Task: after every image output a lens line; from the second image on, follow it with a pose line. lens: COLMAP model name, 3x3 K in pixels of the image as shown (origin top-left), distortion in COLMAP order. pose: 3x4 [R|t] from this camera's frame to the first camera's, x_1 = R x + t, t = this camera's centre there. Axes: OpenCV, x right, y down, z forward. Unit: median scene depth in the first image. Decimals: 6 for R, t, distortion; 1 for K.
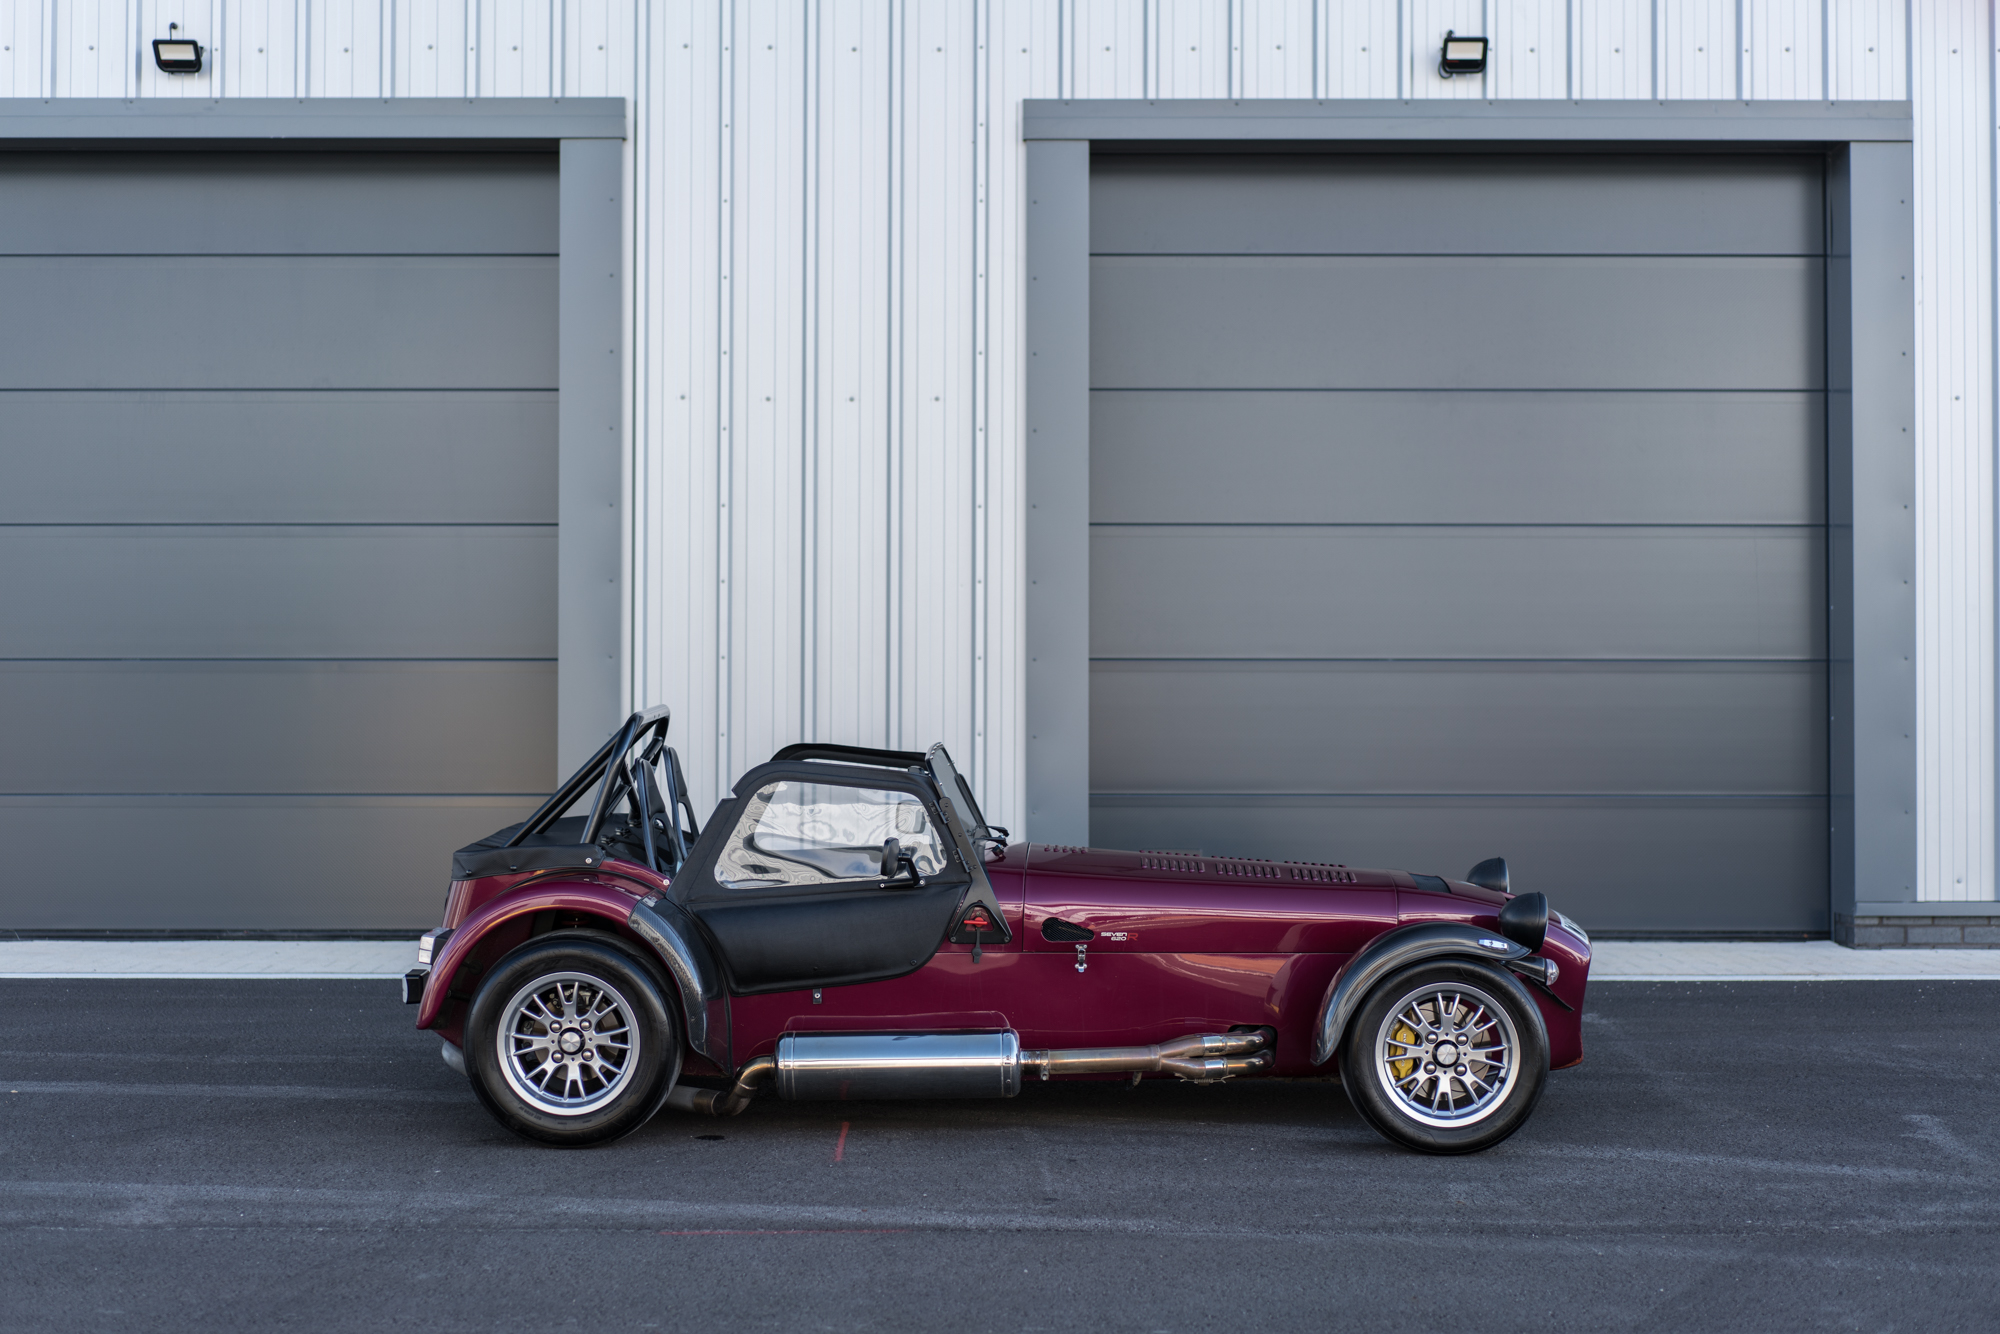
lens RADIAL K [[3138.2, 0, 1000.0], [0, 3138.2, 667.0], [0, 0, 1]] dist [0.005261, -0.136774]
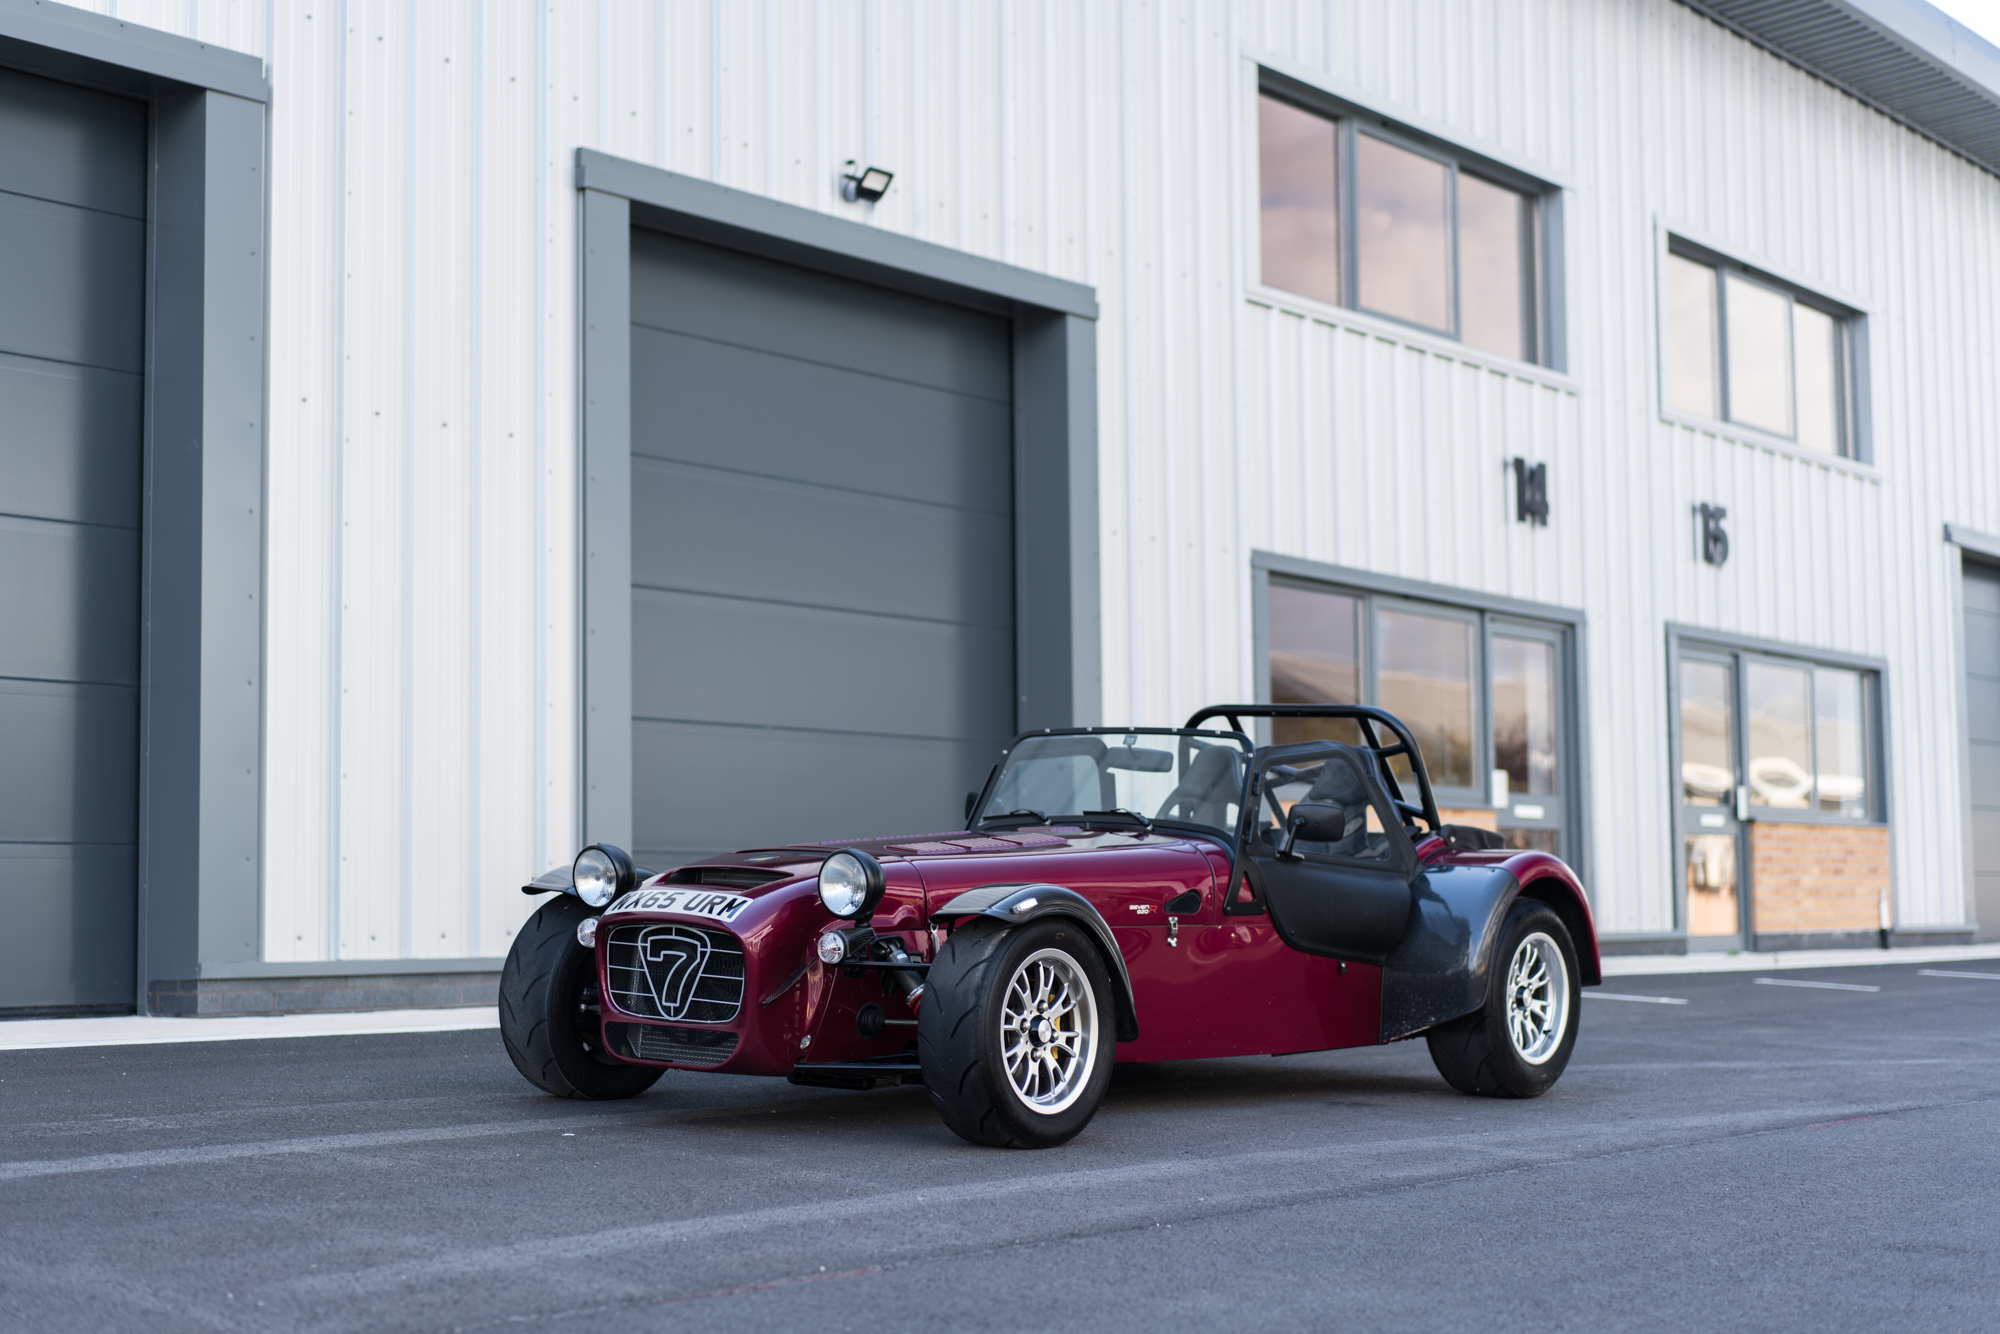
lens RADIAL K [[3066.8, 0, 999.7], [0, 3066.8, 661.6], [0, 0, 1]] dist [0.007344, -0.169015]
pose [[0.603484, 0.059700, 0.795137, -1.024739], [-0.002607, 0.997336, -0.072902, 0.079672], [-0.797371, 0.041923, 0.602032, 0.476366]]
